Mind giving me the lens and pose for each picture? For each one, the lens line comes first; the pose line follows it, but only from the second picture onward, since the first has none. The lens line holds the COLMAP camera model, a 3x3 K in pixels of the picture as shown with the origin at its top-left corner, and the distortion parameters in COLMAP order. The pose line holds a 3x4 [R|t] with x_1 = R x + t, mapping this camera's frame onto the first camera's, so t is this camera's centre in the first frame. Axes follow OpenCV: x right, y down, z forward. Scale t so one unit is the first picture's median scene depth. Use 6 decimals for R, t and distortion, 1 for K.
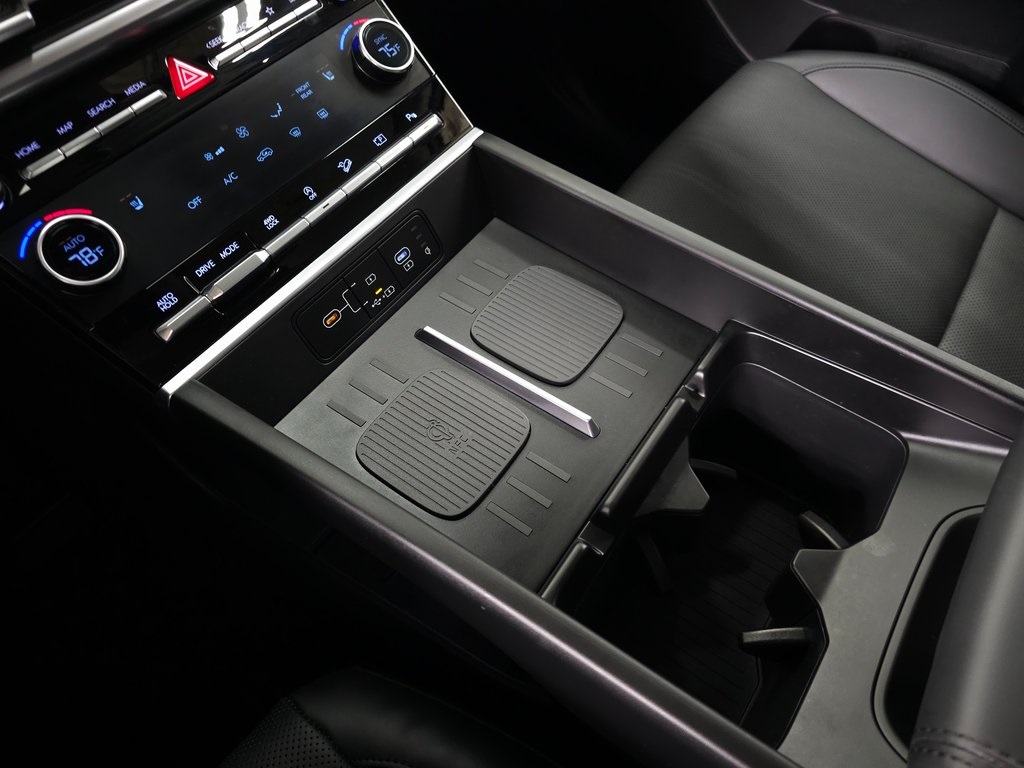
lens RADIAL K [[698.5, 0, 515.4], [0, 698.5, 384.3], [0, 0, 1]] dist [0.023868, -0.034417]
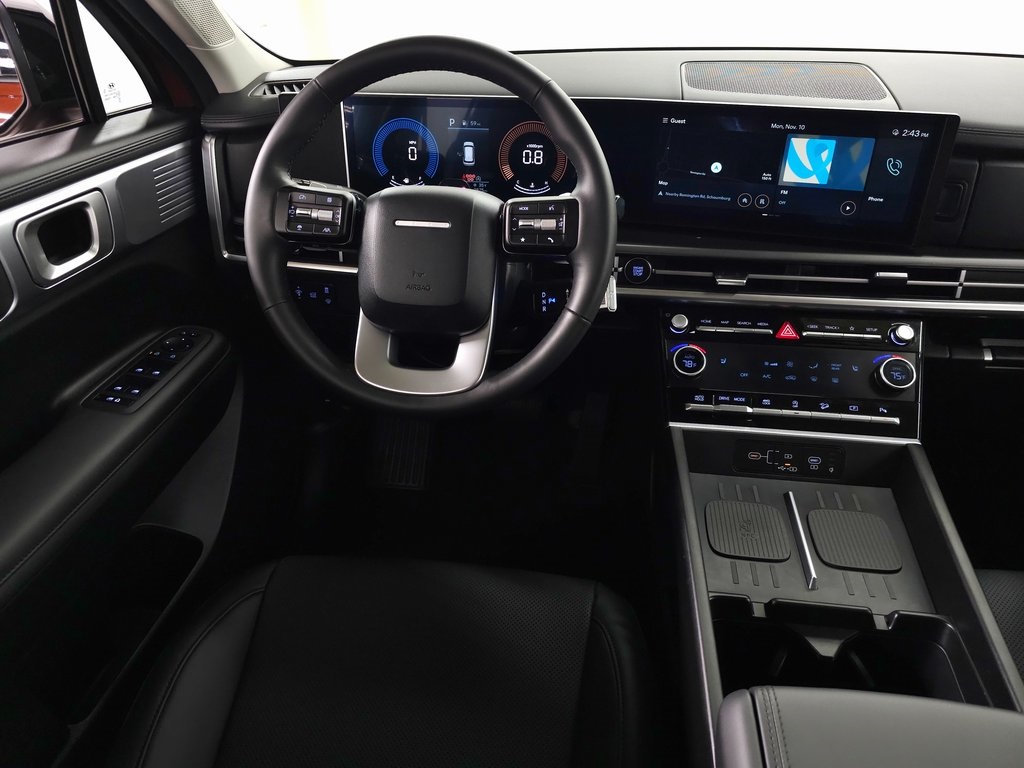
lens RADIAL K [[694.5, 0, 515.5], [0, 694.5, 382.6], [0, 0, 1]] dist [0.068947, -0.086268]
pose [[0.459642, 0.502194, -0.732482, 0.735511], [-0.719642, 0.693924, 0.024173, 0.189942], [0.520426, 0.516014, 0.680357, -0.732971]]
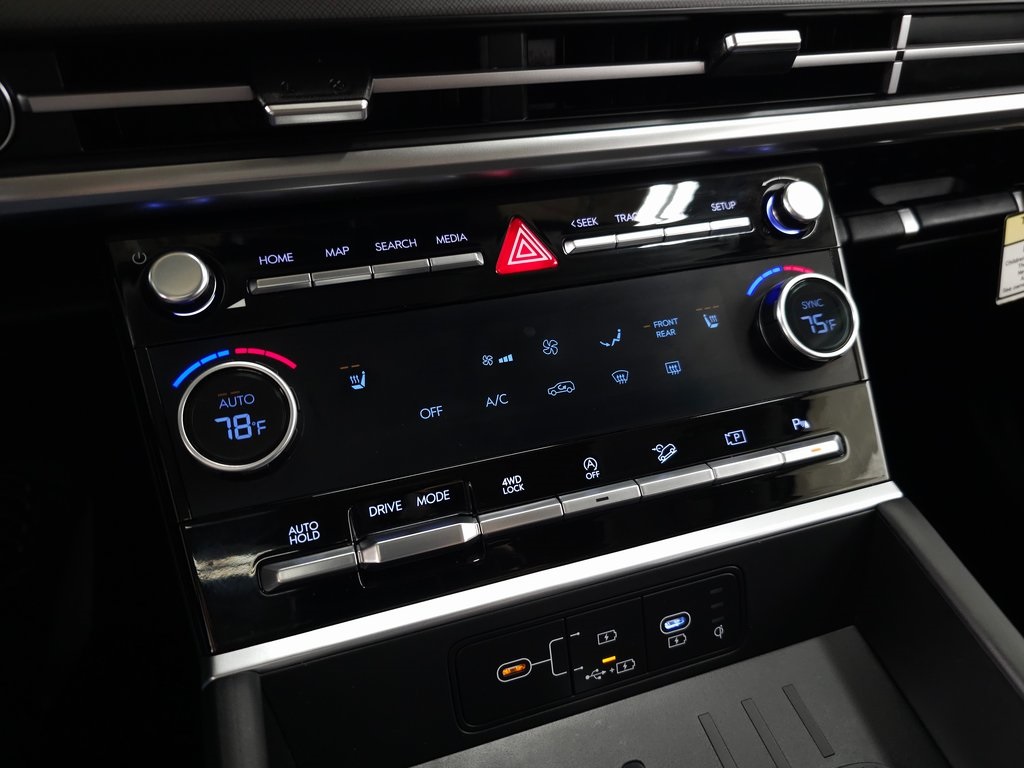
lens RADIAL K [[702.6, 0, 513.9], [0, 702.6, 386.5], [0, 0, 1]] dist [0.040618, -0.074061]
pose [[0.801160, 0.440923, -0.404636, -0.127743], [-0.522626, 0.844891, -0.114115, -0.231490], [0.291557, 0.302898, 0.907330, 0.389017]]
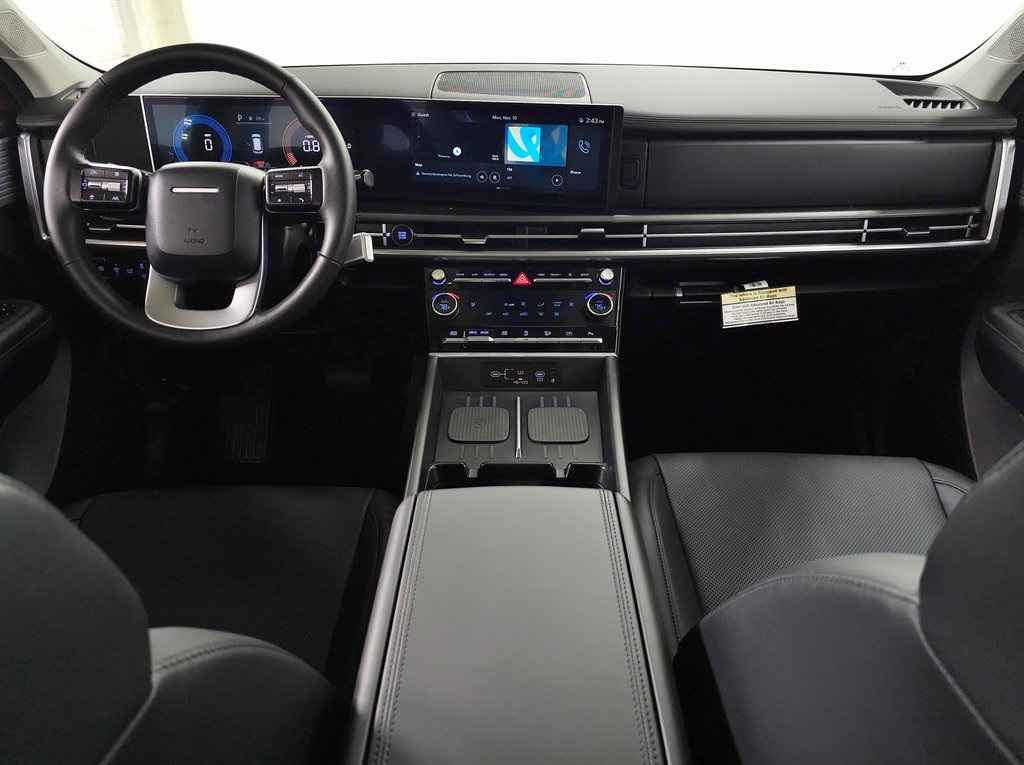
lens RADIAL K [[698.0, 0, 512.4], [0, 698.0, 378.4], [0, 0, 1]] dist [0.078458, -0.074481]
pose [[0.570304, 0.437101, -0.695483, 1.454925], [-0.673772, 0.733231, -0.091676, 0.096230], [0.469877, 0.520880, 0.712671, -0.674153]]
